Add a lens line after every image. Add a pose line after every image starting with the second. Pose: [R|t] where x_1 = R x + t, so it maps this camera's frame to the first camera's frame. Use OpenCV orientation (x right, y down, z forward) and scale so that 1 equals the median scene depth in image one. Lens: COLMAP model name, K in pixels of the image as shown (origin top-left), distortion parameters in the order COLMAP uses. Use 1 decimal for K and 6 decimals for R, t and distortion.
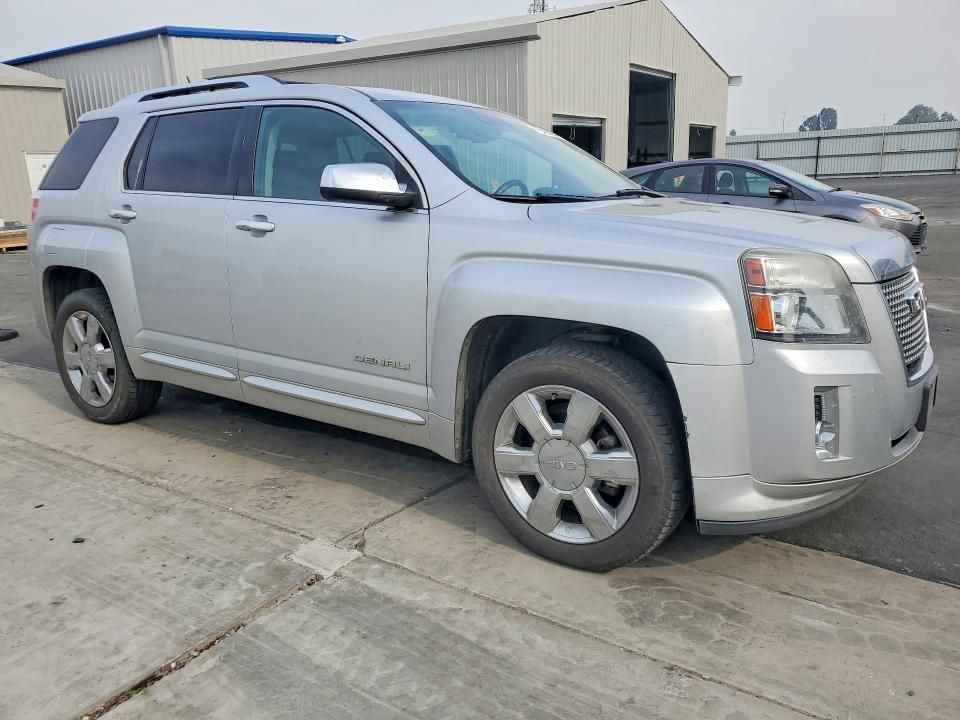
lens RADIAL K [[736.9, 0, 483.2], [0, 736.9, 360.0], [0, 0, 1]] dist [0.029093, -0.000609]
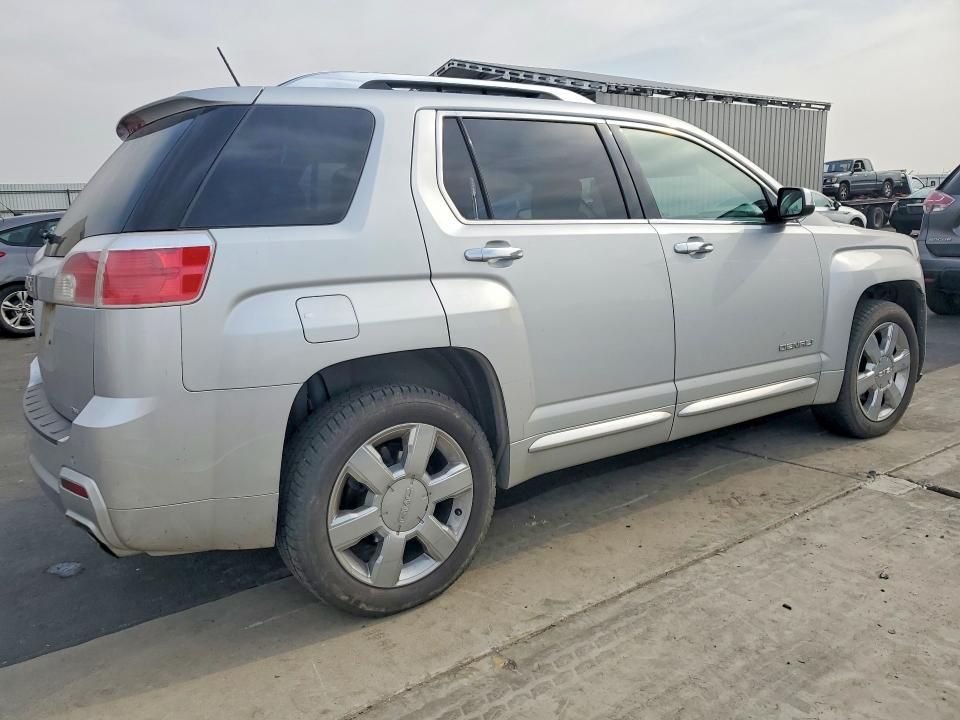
lens RADIAL K [[736.9, 0, 483.2], [0, 736.9, 360.0], [0, 0, 1]] dist [0.029093, -0.000609]
pose [[0.359068, -0.178491, 0.916085, -0.817841], [0.250272, 0.964008, 0.089732, -0.119819], [-0.899130, 0.197050, 0.390816, 0.553660]]
